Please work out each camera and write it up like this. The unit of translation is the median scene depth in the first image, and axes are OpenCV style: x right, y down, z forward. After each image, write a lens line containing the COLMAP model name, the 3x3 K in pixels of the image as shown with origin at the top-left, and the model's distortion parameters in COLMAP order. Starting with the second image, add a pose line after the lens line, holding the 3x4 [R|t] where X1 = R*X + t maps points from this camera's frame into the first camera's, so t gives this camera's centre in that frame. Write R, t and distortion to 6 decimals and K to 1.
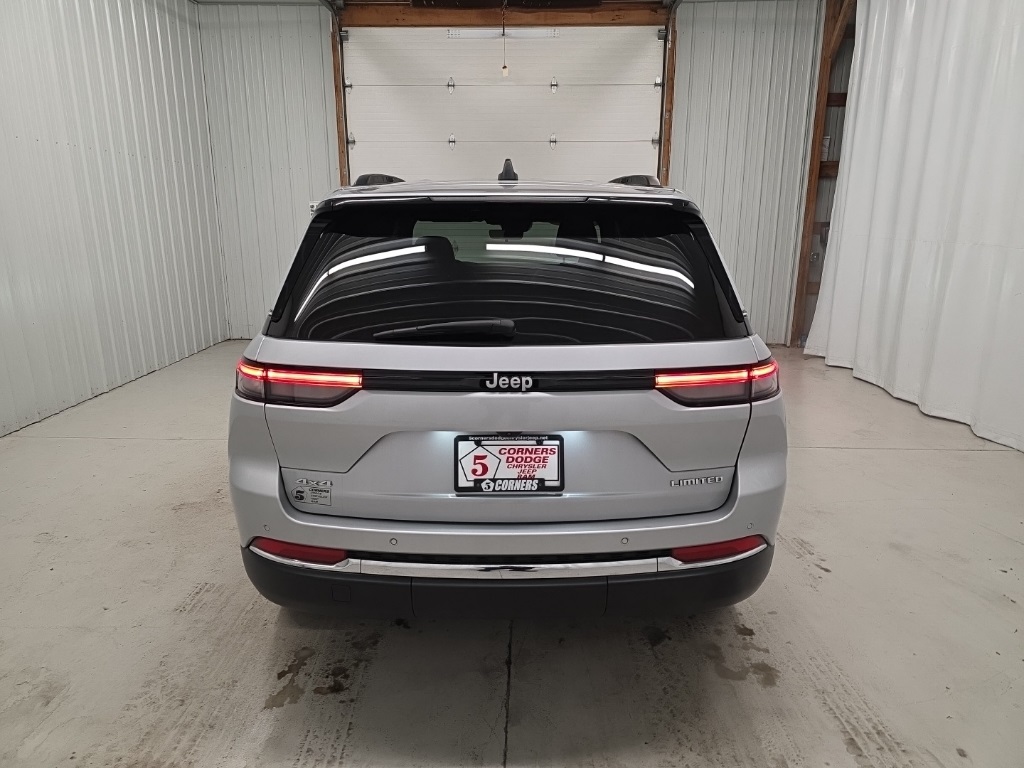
lens RADIAL K [[669.2, 0, 514.3], [0, 669.2, 375.2], [0, 0, 1]] dist [0.050579, -0.039759]
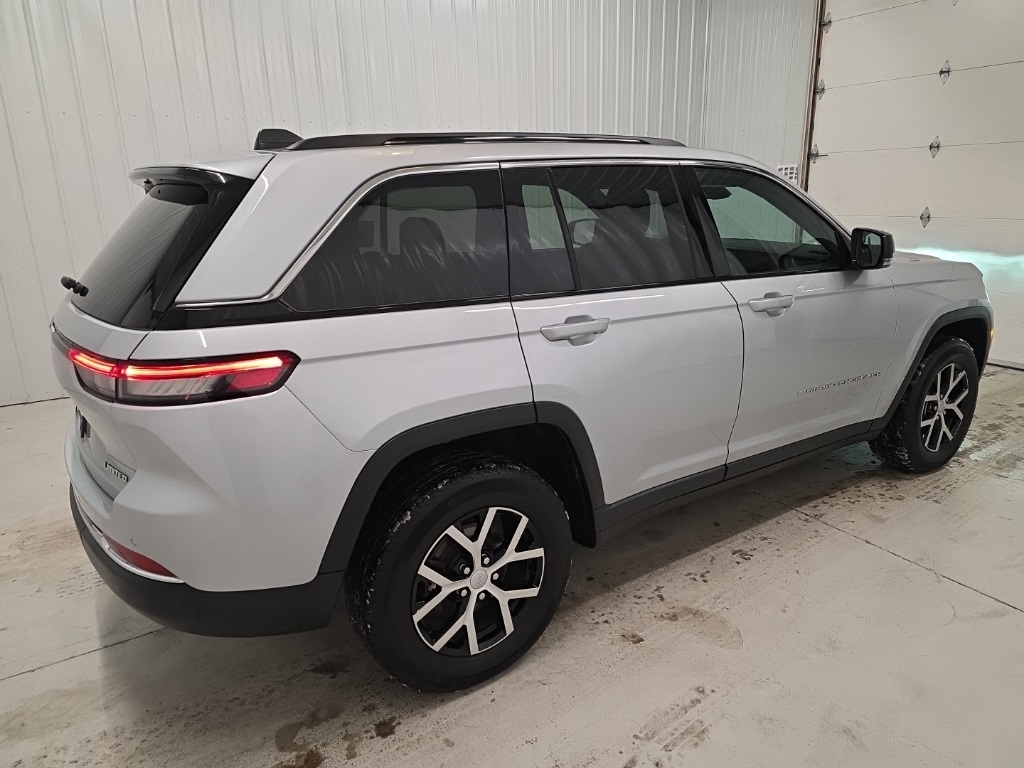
lens RADIAL K [[669.2, 0, 514.3], [0, 669.2, 375.2], [0, 0, 1]] dist [0.050579, -0.039759]
pose [[0.560878, 0.213694, -0.799844, 1.131764], [-0.172501, 0.975074, 0.139546, -0.176163], [0.809727, 0.059706, 0.583761, 0.761450]]
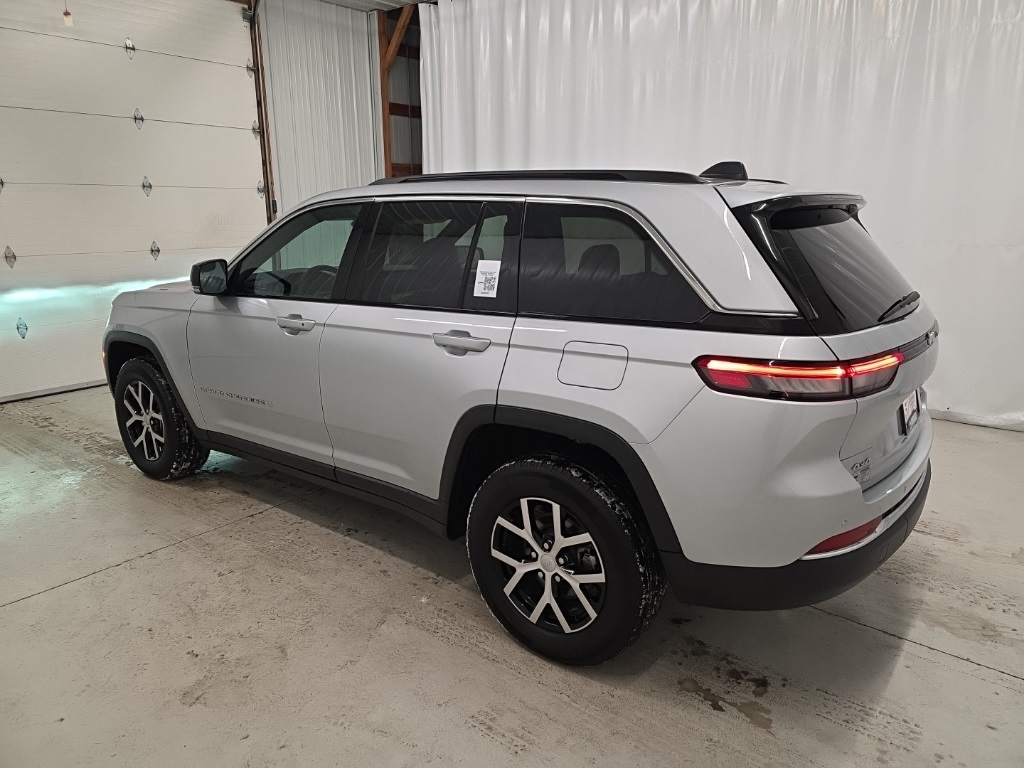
lens RADIAL K [[679.7, 0, 500.6], [0, 679.7, 359.5], [0, 0, 1]] dist [0.055520, -0.040375]
pose [[0.619737, -0.169829, 0.766214, -1.260880], [0.181470, 0.980857, 0.070626, -0.161832], [-0.763541, 0.095275, 0.638693, 0.615427]]
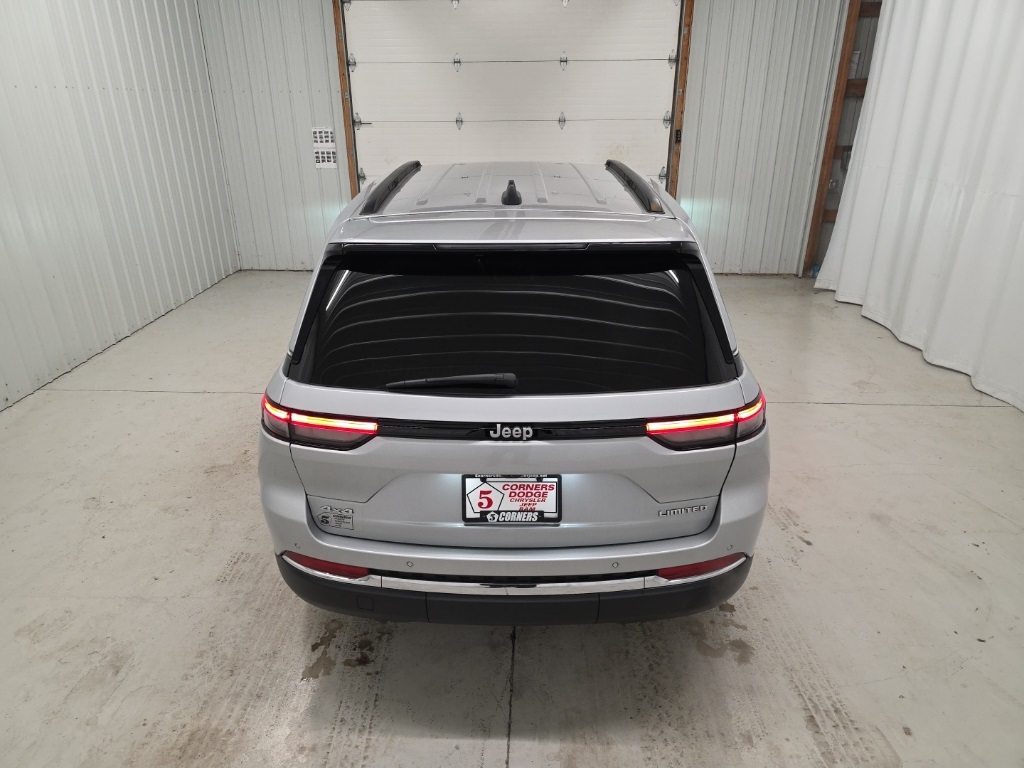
lens RADIAL K [[668.4, 0, 505.6], [0, 668.4, 384.2], [0, 0, 1]] dist [0.052515, -0.043578]
pose [[0.999627, 0.001286, -0.027295, 0.010075], [0.003157, 0.986767, 0.162113, -0.193144], [0.027142, -0.162139, 0.986395, -0.049368]]
